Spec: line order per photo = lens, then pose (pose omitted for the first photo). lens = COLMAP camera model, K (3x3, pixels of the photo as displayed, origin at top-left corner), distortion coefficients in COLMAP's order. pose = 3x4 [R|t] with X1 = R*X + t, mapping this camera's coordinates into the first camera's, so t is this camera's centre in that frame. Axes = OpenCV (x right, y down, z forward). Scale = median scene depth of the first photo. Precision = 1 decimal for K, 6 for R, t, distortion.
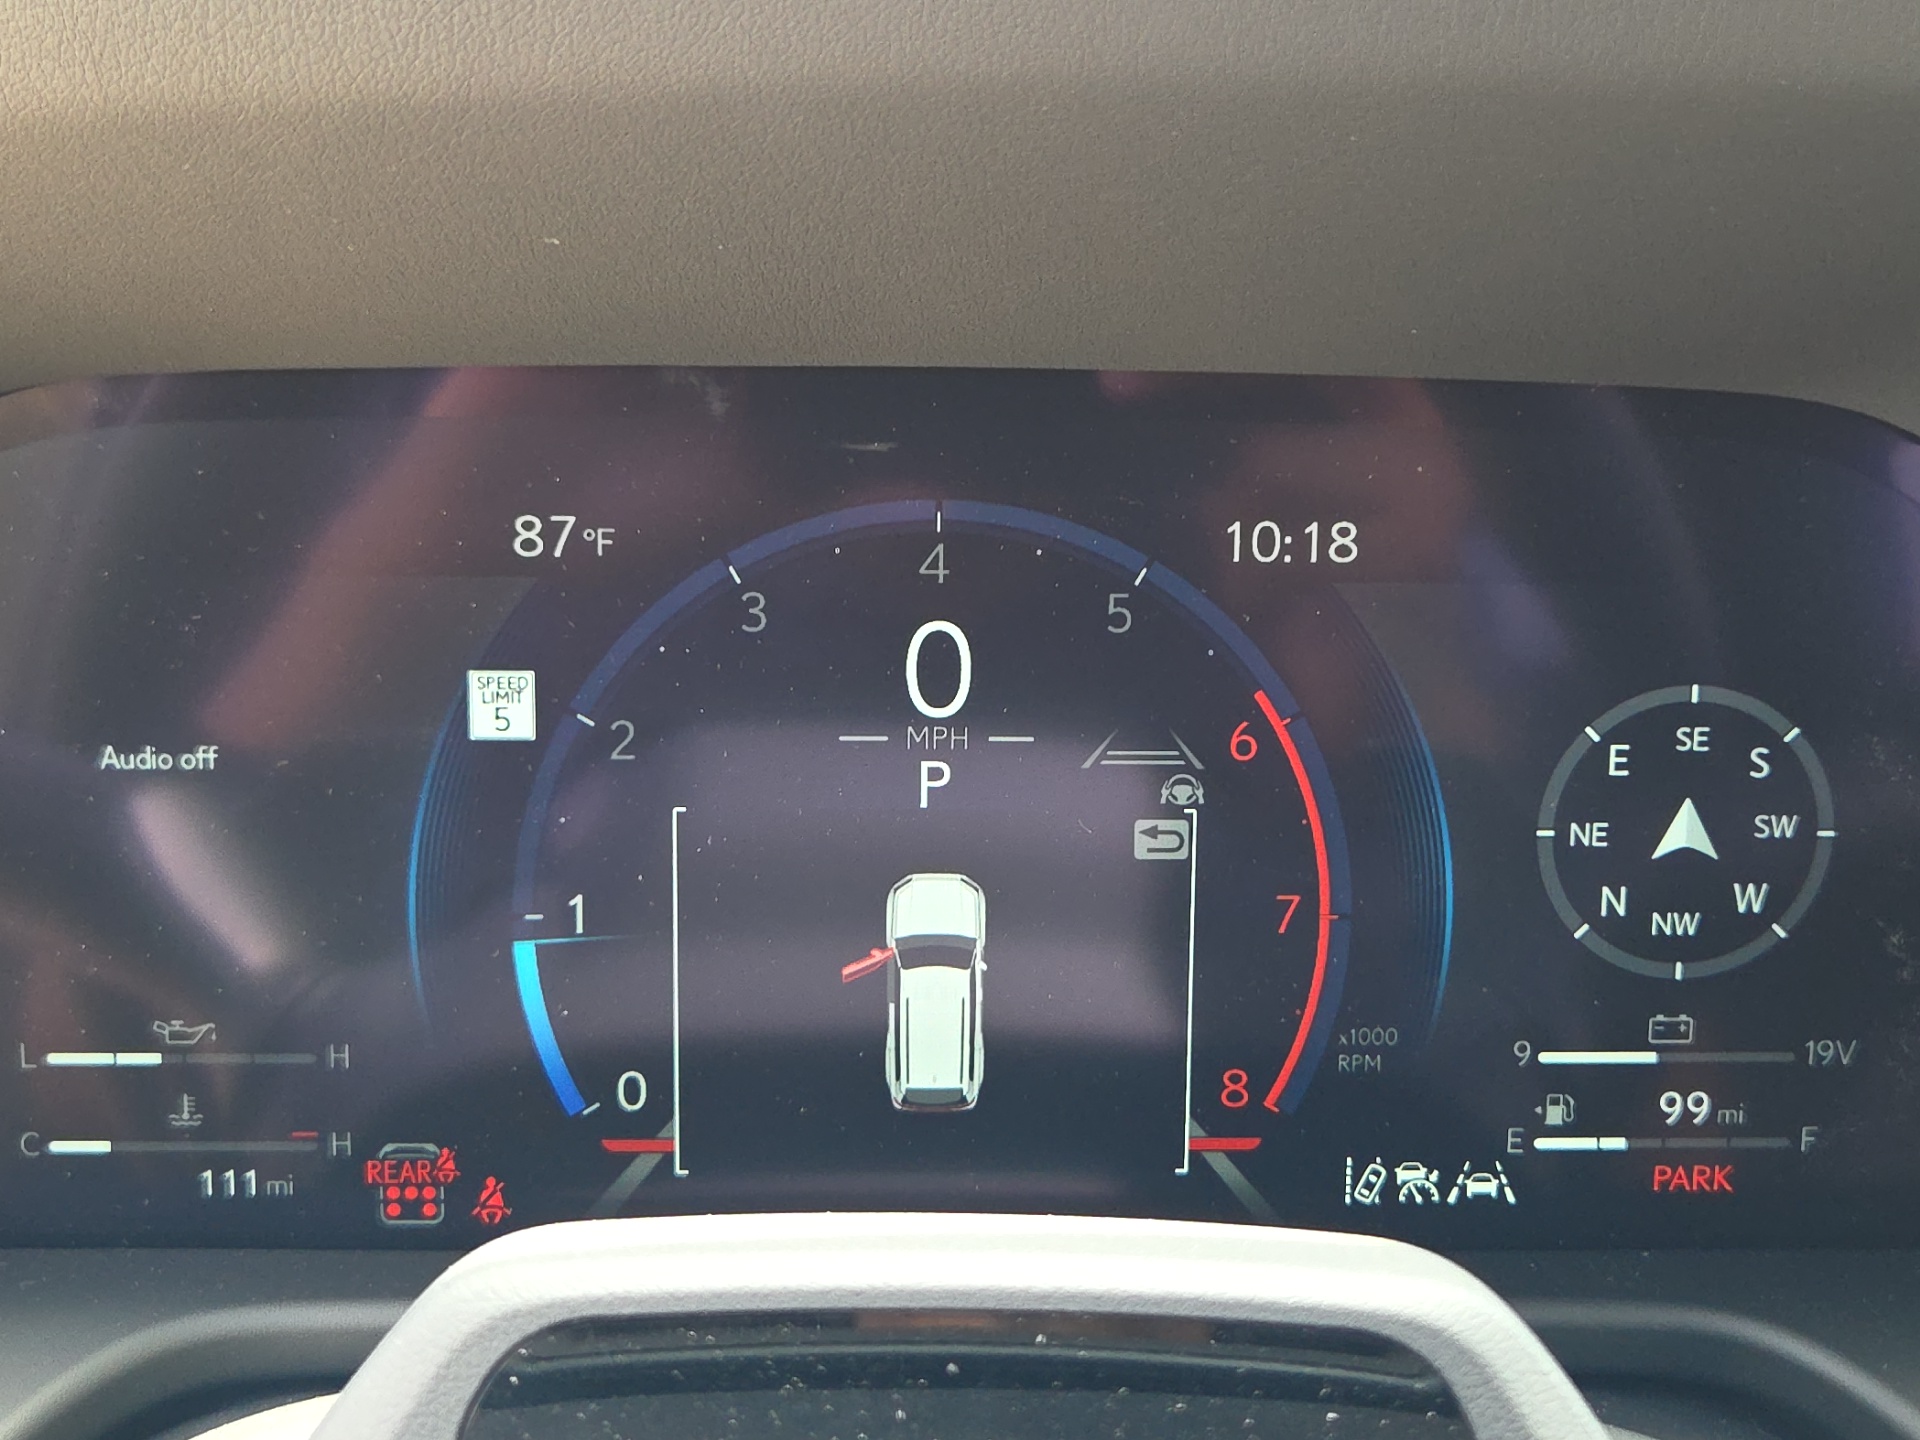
lens RADIAL K [[2585.6, 0, 967.2], [0, 2585.6, 724.8], [0, 0, 1]] dist [-0.004086, 0.000000]
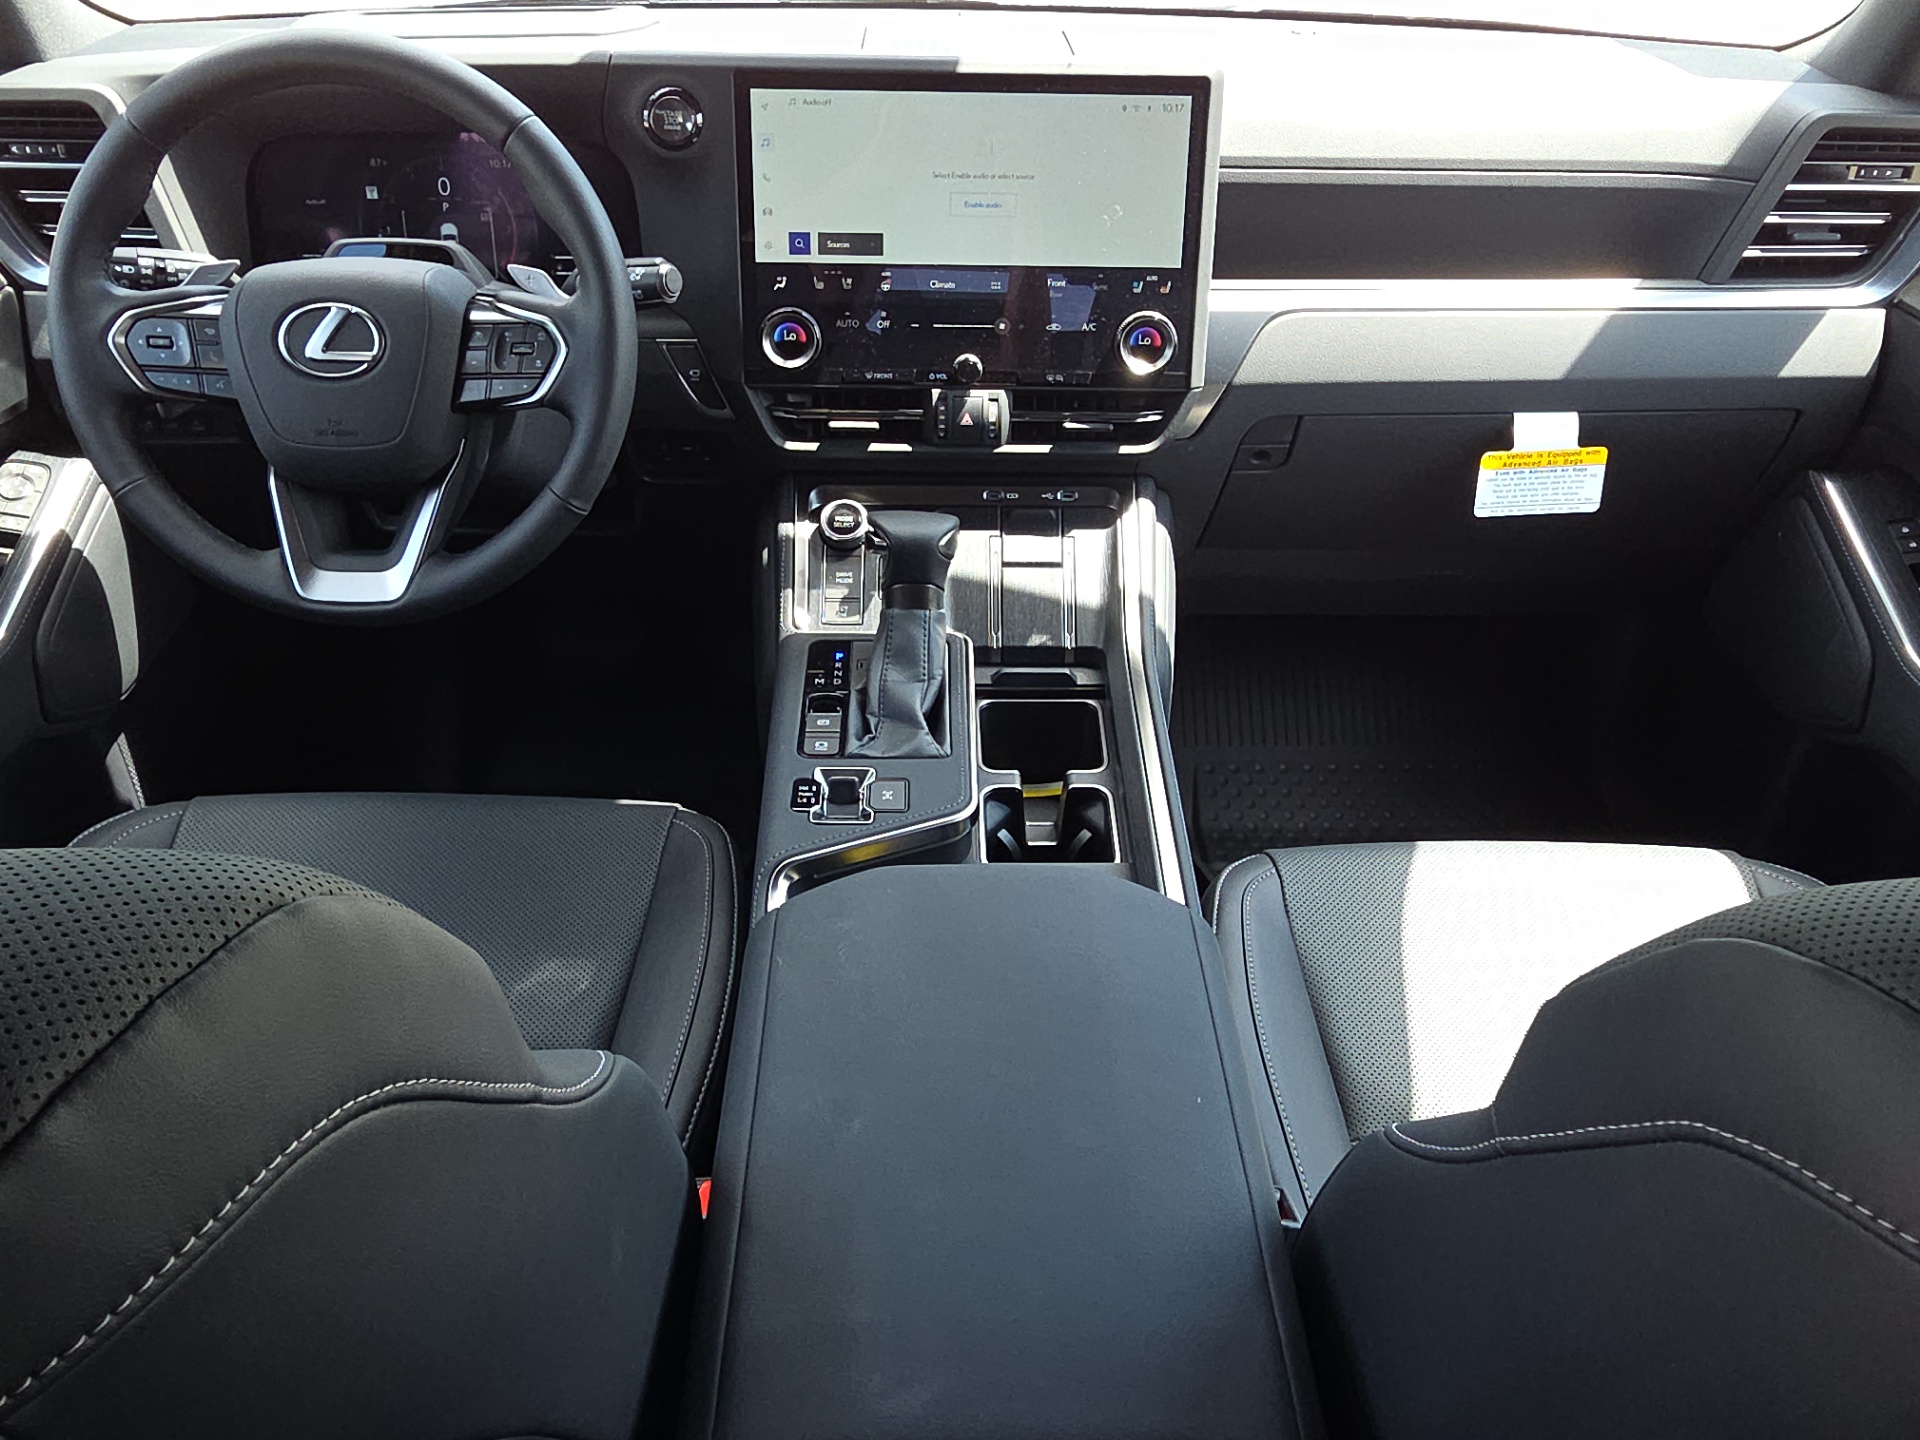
lens RADIAL K [[1555.6, 0, 956.5], [0, 1555.6, 727.1], [0, 0, 1]] dist [0.001969, 0.008690]
pose [[0.999720, 0.004224, -0.023273, 1.239595], [0.000603, 0.979050, 0.203618, 0.461700], [0.023645, -0.203575, 0.978774, -2.704693]]
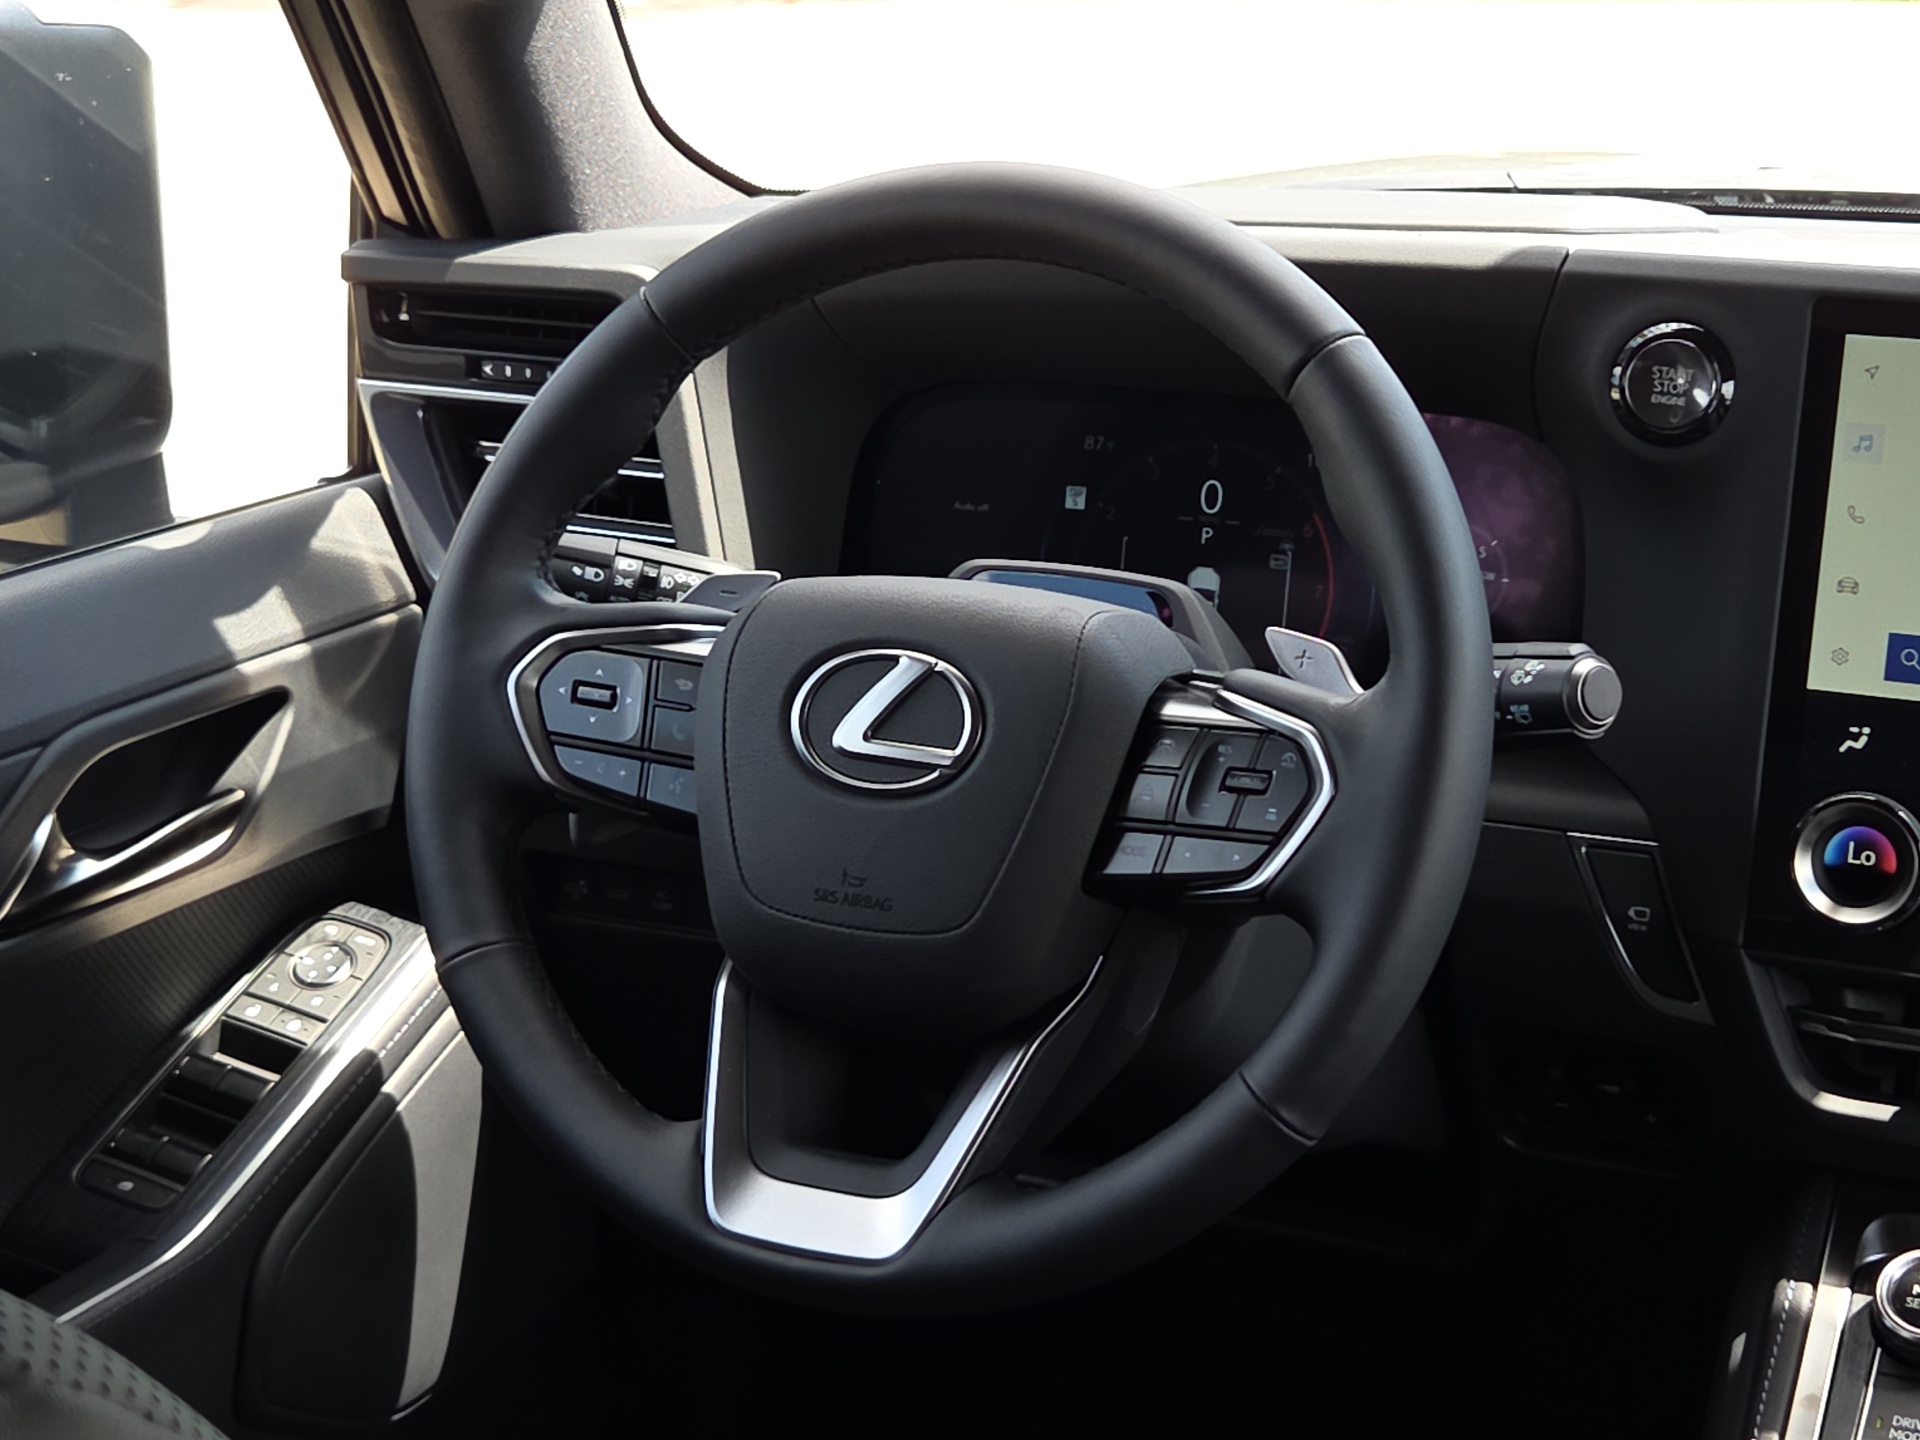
lens RADIAL K [[3510.7, 0, 977.8], [0, 3510.7, 688.0], [0, 0, 1]] dist [0.022054, 0.000000]
pose [[0.894054, 0.092202, -0.438368, 1.503871], [-0.153153, 0.982533, -0.105699, 0.647413], [0.420966, 0.161638, 0.892559, -2.619053]]
